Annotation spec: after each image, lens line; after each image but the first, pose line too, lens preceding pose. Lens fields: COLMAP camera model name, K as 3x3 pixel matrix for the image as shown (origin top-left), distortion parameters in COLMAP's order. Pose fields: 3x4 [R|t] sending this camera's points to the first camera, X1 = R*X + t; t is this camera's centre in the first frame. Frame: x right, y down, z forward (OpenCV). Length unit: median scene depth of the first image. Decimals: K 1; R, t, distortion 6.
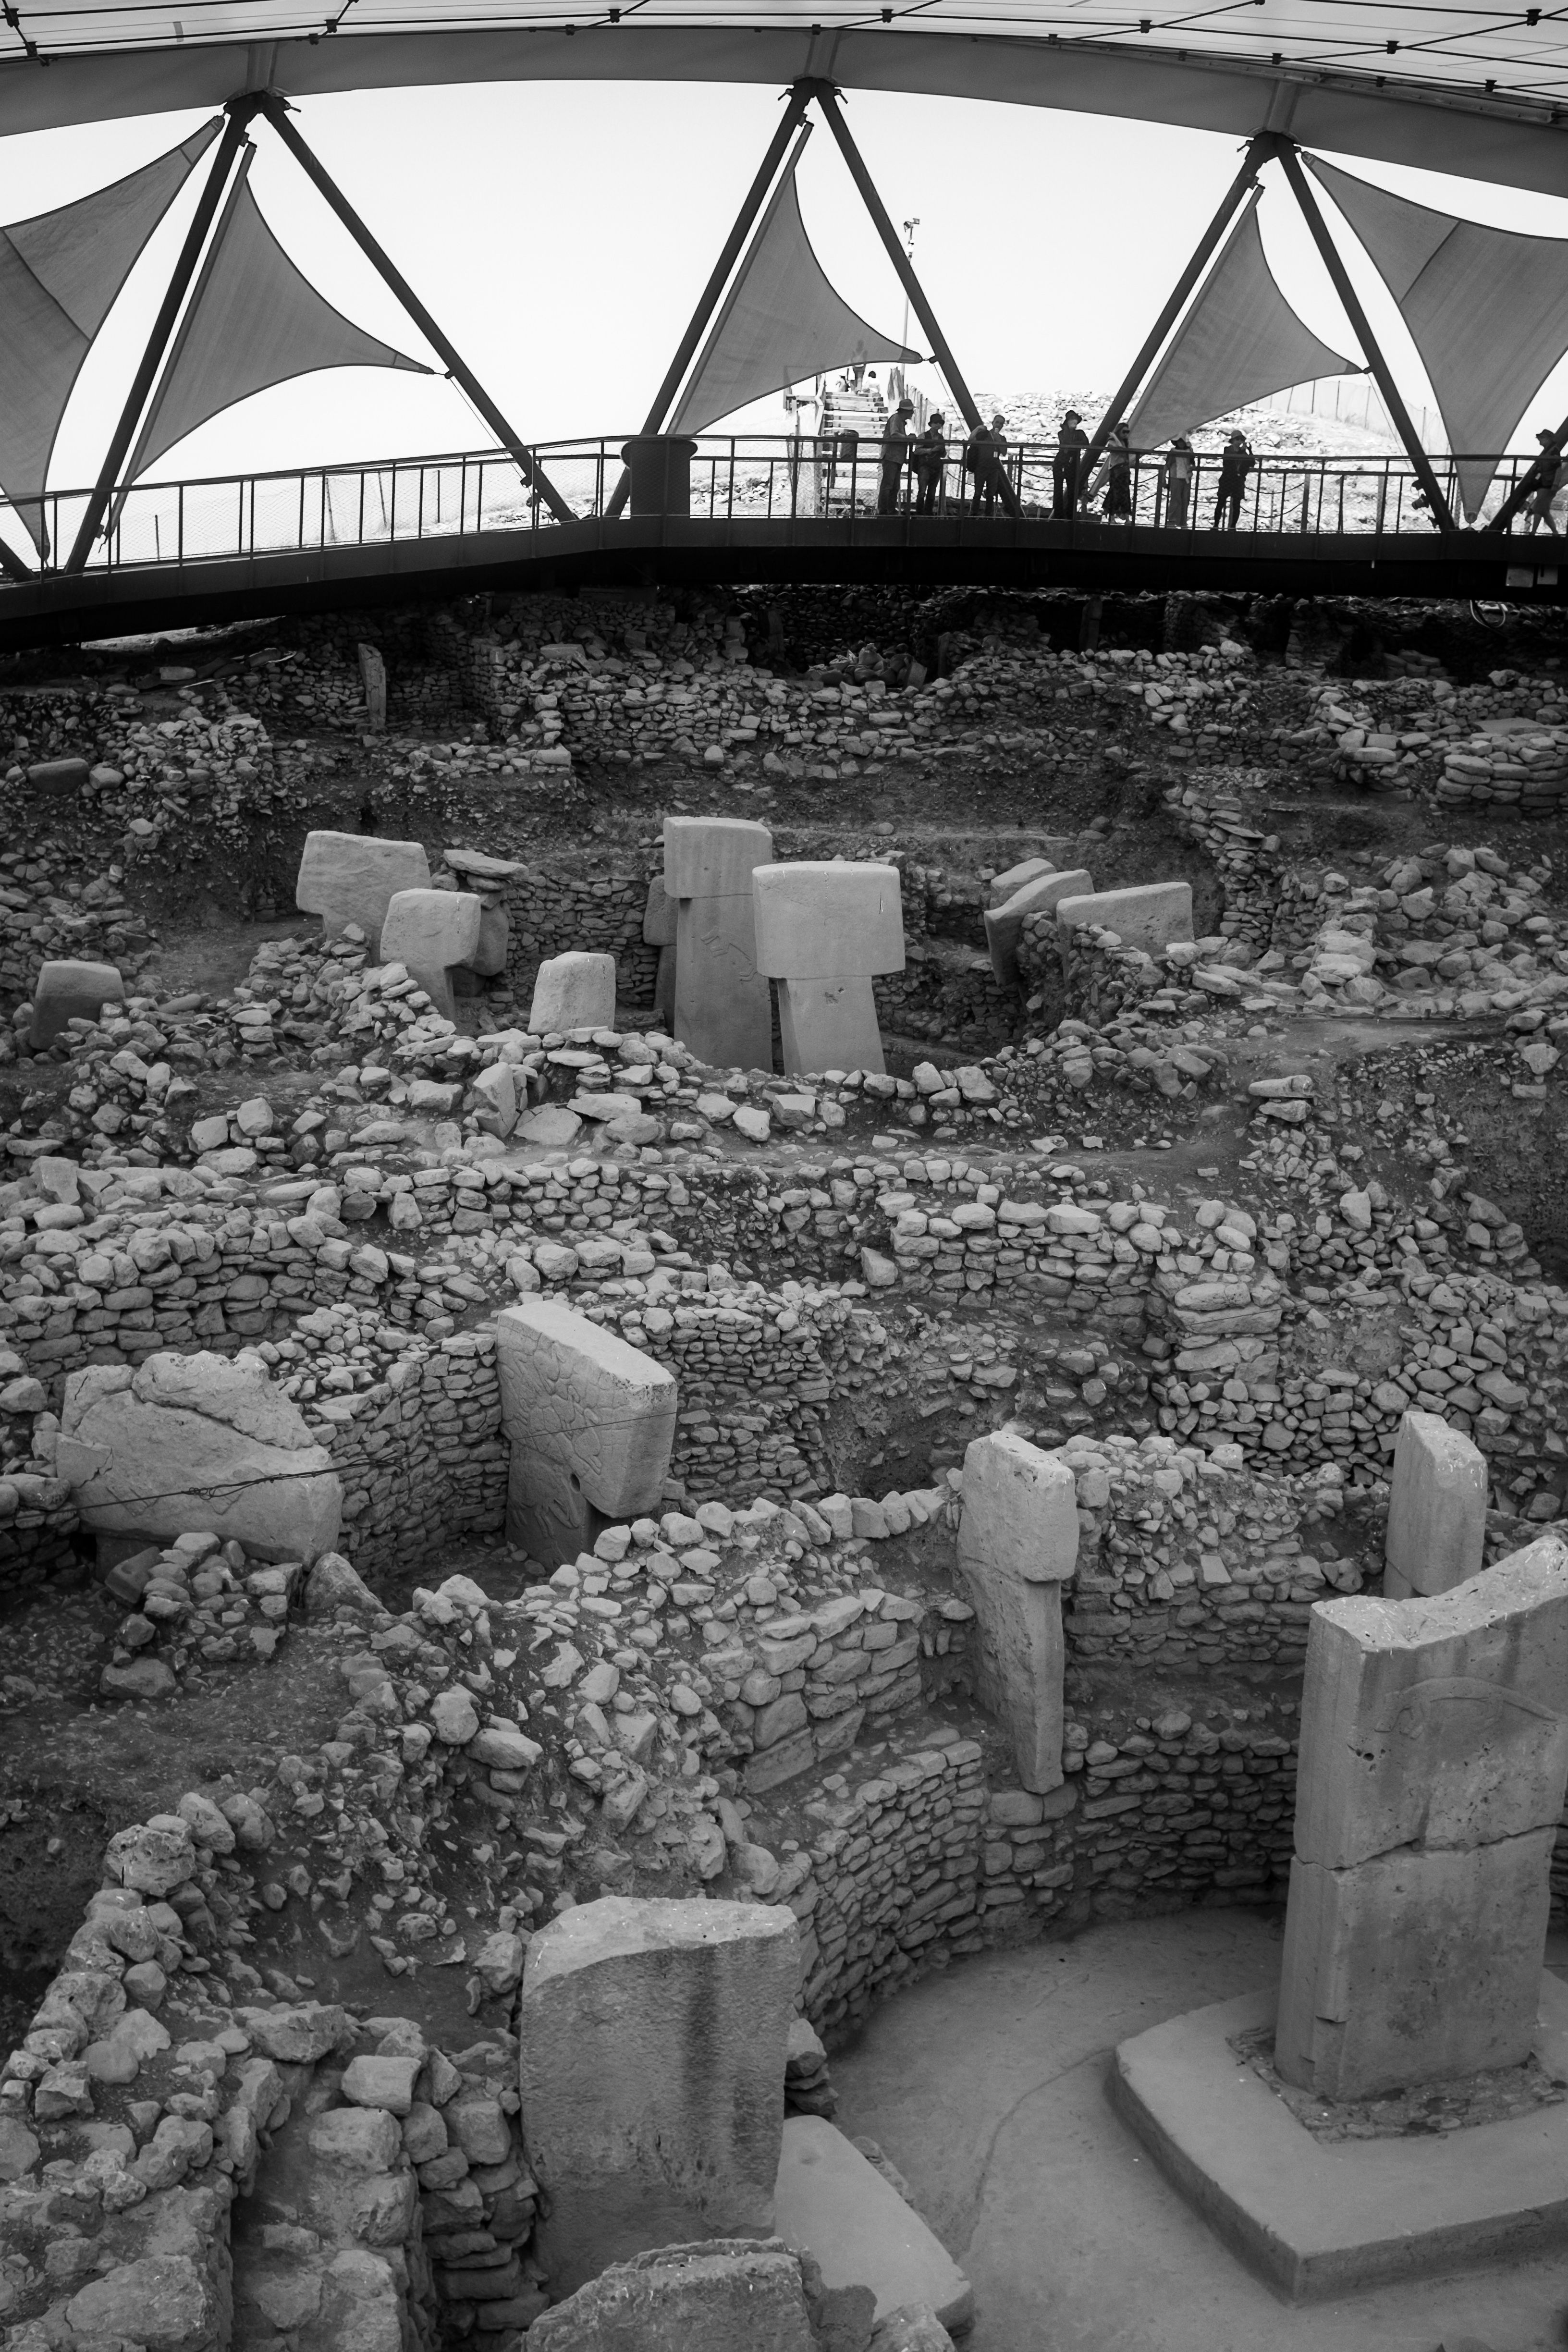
lens RADIAL K [[2178.8, 0, 784.0], [0, 2178.8, 1176.0], [0, 0, 1]] dist [-0.090426, 0.002081]
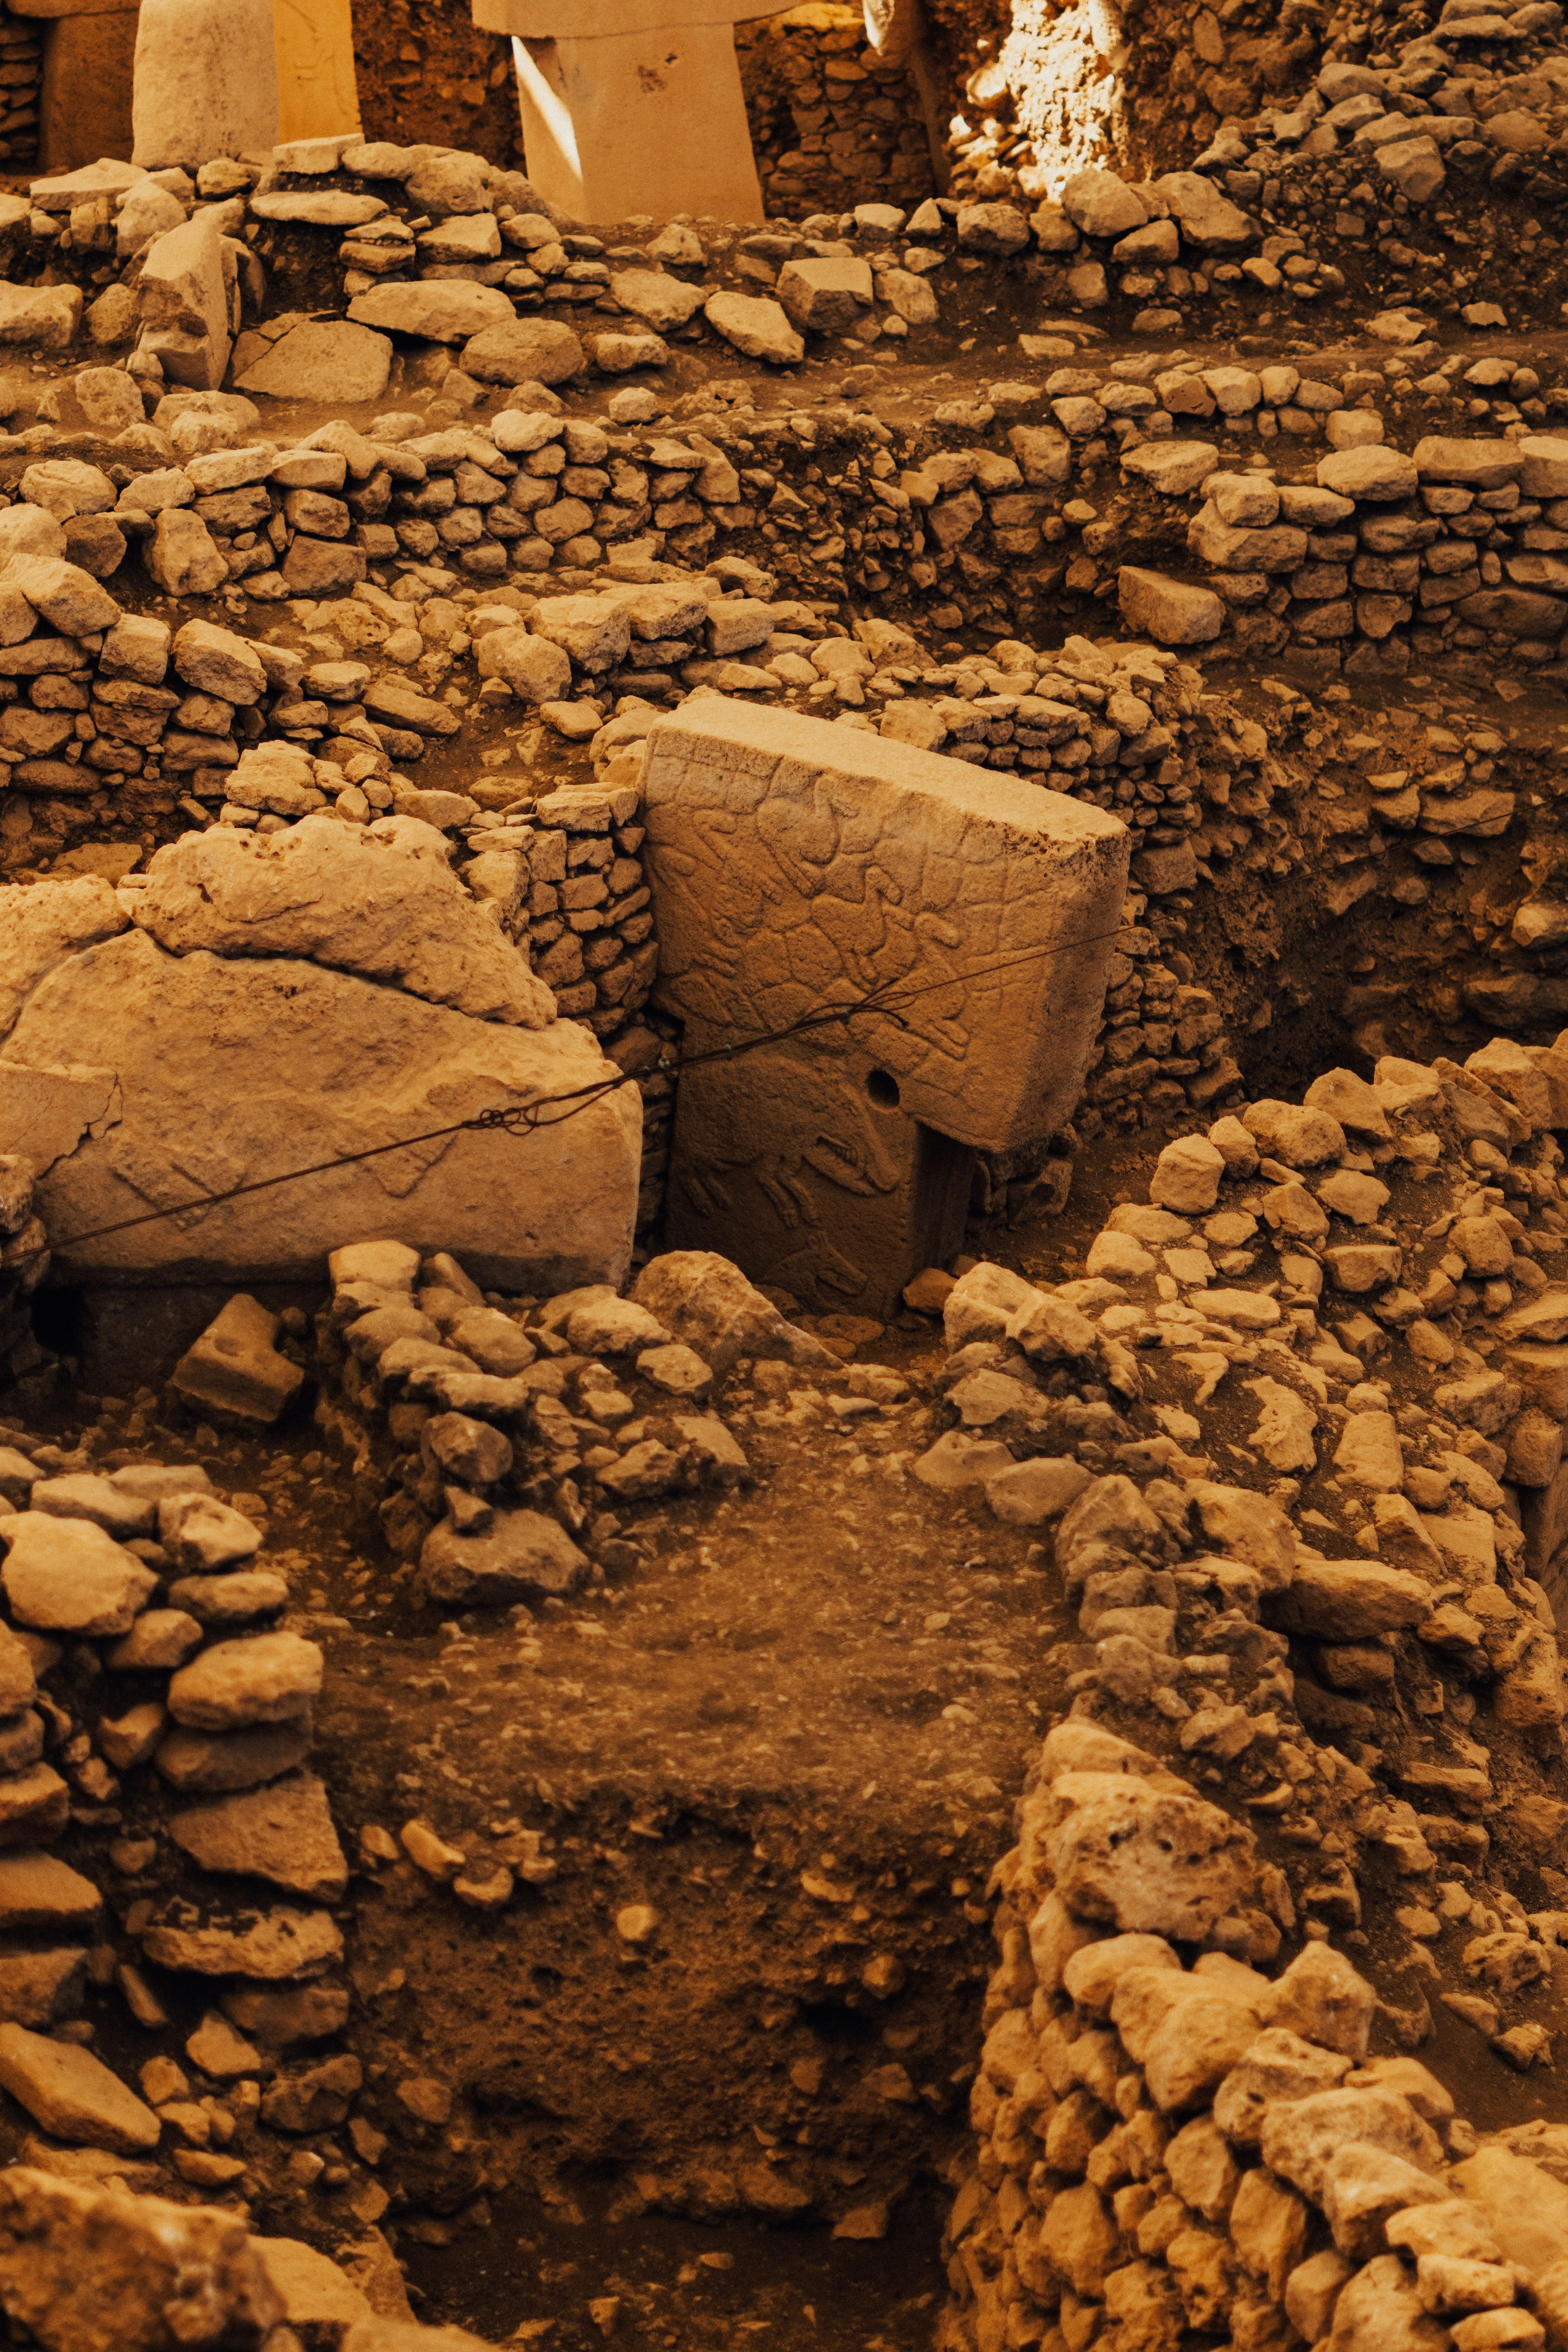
lens RADIAL K [[4717.9, 0, 784.0], [0, 4717.9, 1176.0], [0, 0, 1]] dist [-0.002689, -0.198760]
pose [[0.964353, -0.112100, 0.239702, -0.285005], [0.084021, 0.988676, 0.124341, 0.030757], [-0.250927, -0.099769, 0.962851, 0.064889]]
